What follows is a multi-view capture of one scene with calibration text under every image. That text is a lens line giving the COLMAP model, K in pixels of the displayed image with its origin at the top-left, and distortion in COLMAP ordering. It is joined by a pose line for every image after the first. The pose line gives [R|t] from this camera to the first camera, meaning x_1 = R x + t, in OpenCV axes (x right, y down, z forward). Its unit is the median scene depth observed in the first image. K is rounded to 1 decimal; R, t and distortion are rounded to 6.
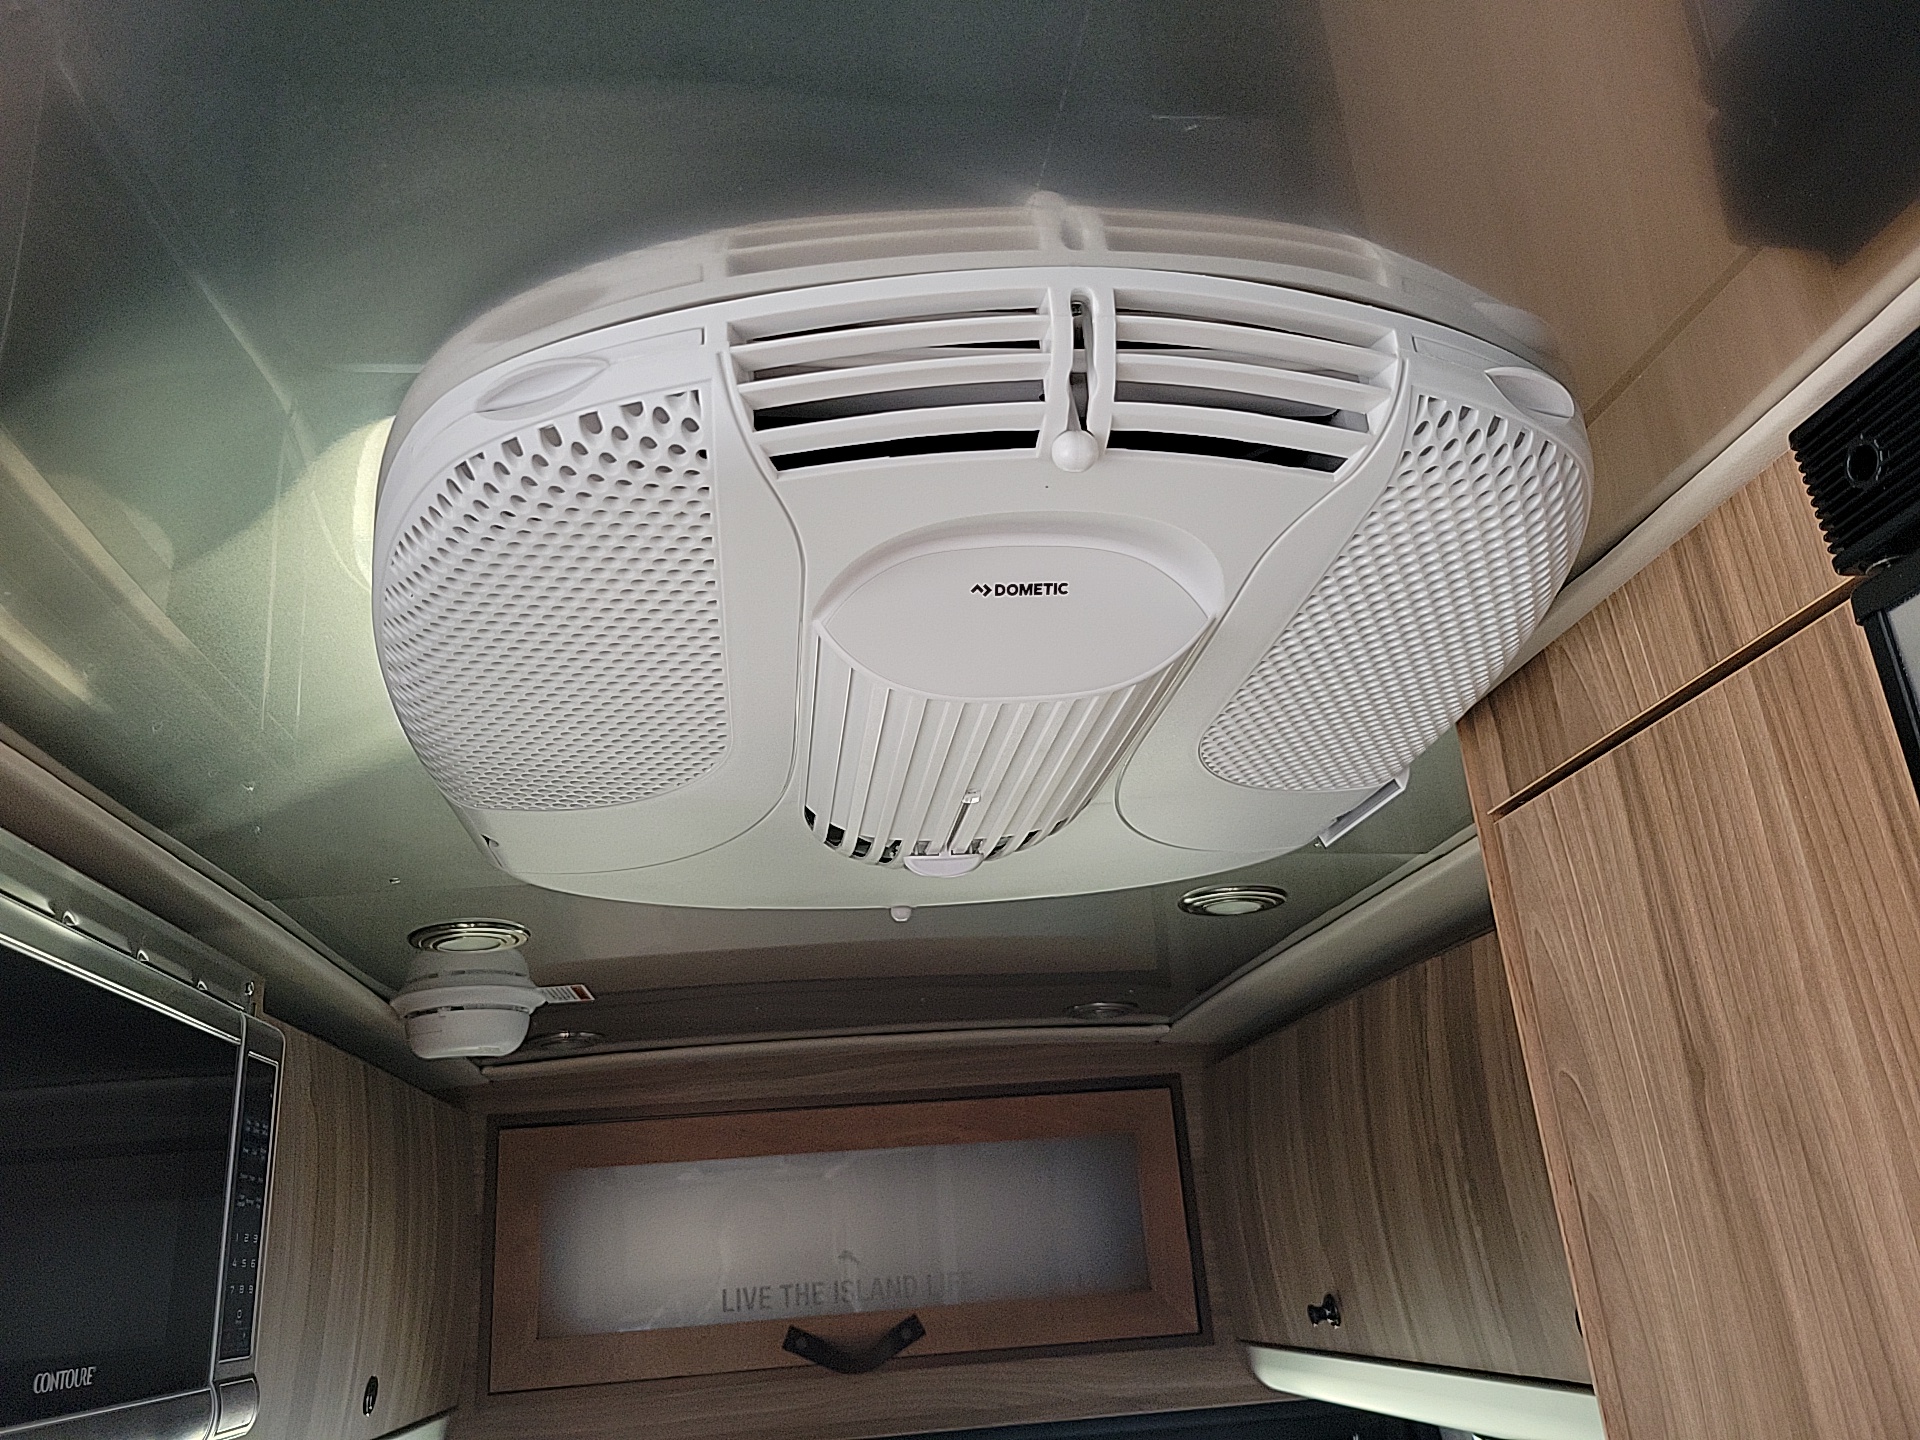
lens RADIAL K [[1459.5, 0, 936.0], [0, 1459.5, 722.5], [0, 0, 1]] dist [0.025916, -0.014107]
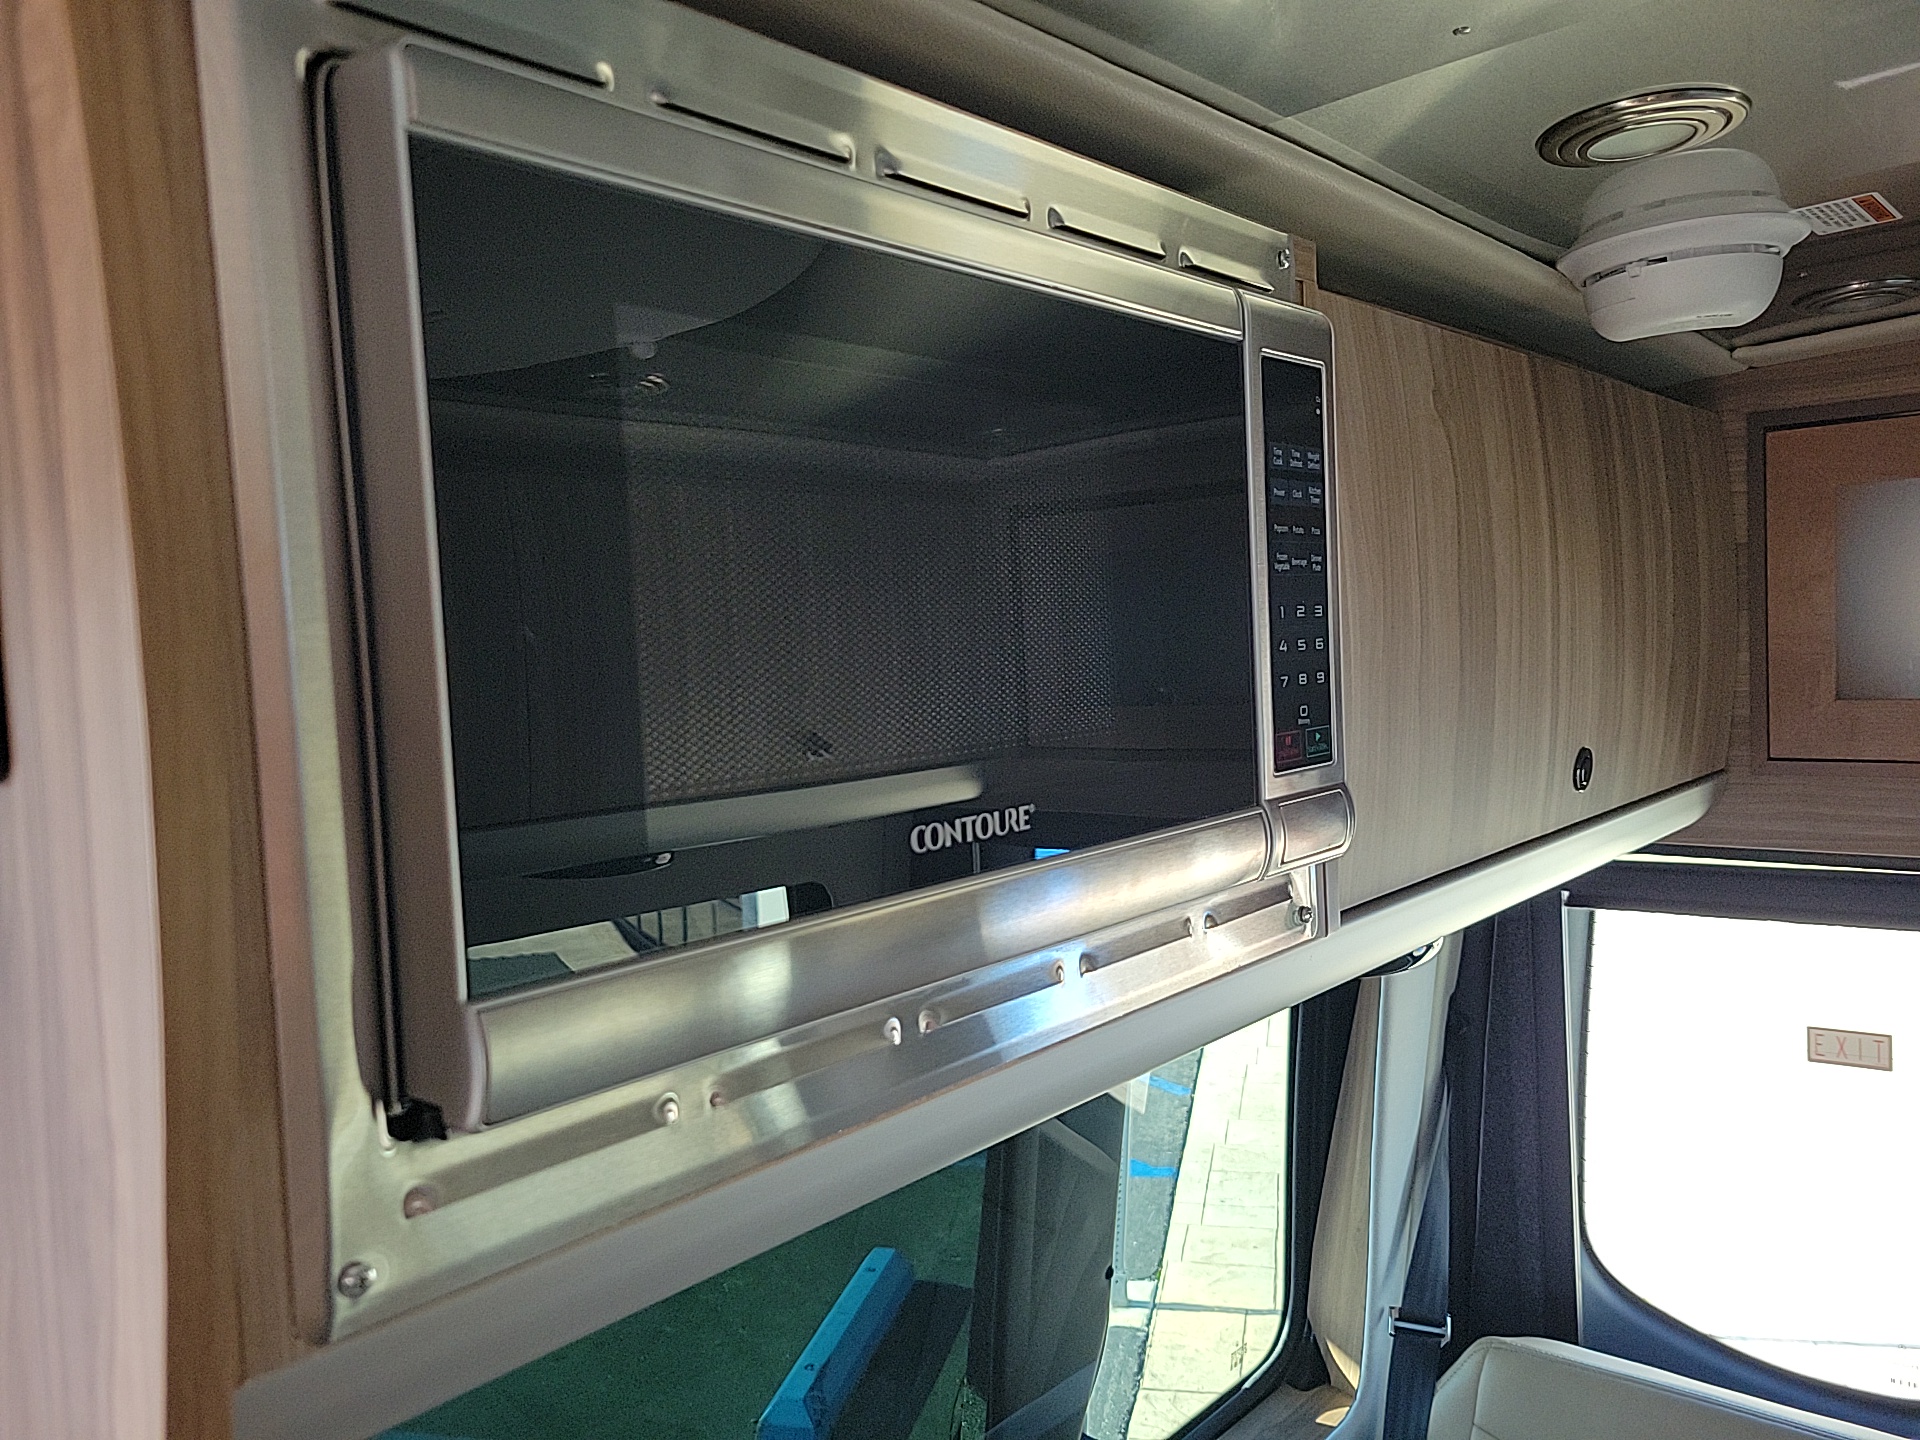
lens RADIAL K [[1459.5, 0, 936.0], [0, 1459.5, 722.5], [0, 0, 1]] dist [0.025916, -0.014107]
pose [[0.683287, 0.084472, -0.725247, -0.050283], [0.247602, 0.907622, 0.338991, 0.078759], [0.686886, -0.411201, 0.599251, 0.292407]]
